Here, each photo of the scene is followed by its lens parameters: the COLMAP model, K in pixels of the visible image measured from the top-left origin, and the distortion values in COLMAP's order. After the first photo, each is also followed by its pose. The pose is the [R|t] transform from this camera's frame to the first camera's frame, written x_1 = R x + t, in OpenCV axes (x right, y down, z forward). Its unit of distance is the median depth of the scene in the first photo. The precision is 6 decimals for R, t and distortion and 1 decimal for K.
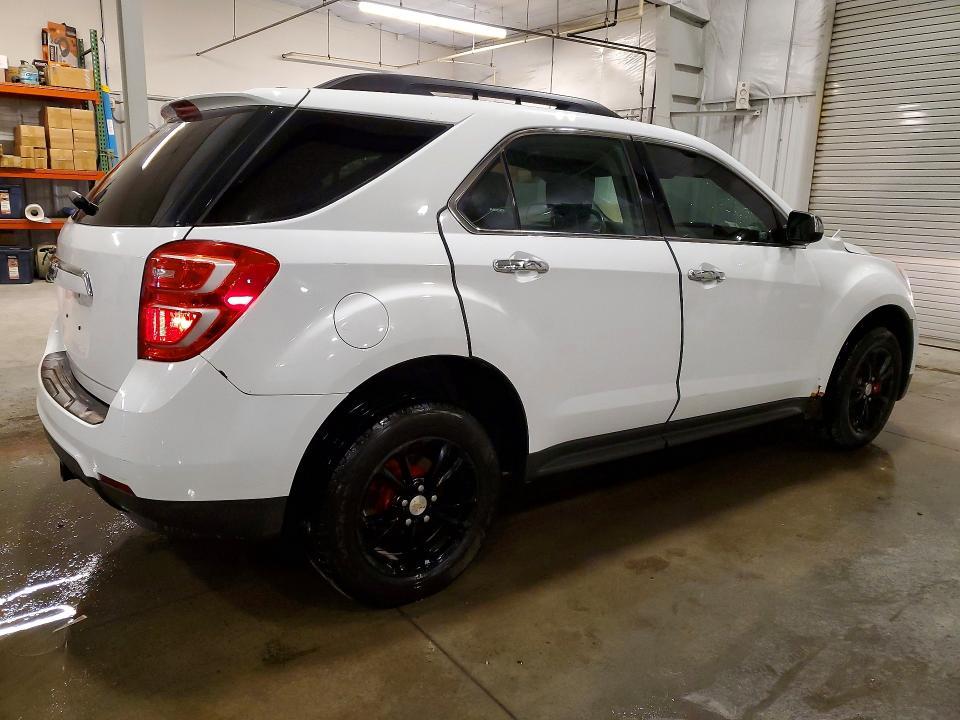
lens RADIAL K [[770.7, 0, 481.4], [0, 770.7, 364.4], [0, 0, 1]] dist [0.019297, 0.006284]
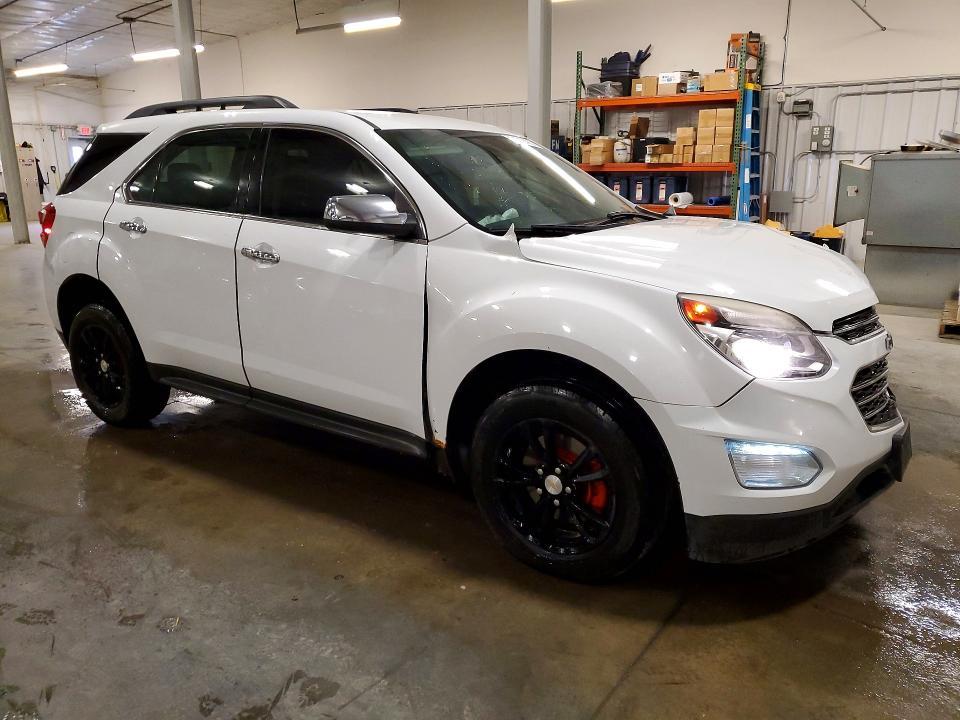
lens RADIAL K [[770.7, 0, 481.5], [0, 770.7, 353.6], [0, 0, 1]] dist [0.019297, 0.006284]
pose [[0.296859, 0.195496, -0.934696, 1.281278], [-0.198014, 0.970147, 0.140022, -0.178268], [0.934166, 0.143516, 0.326707, 0.898839]]
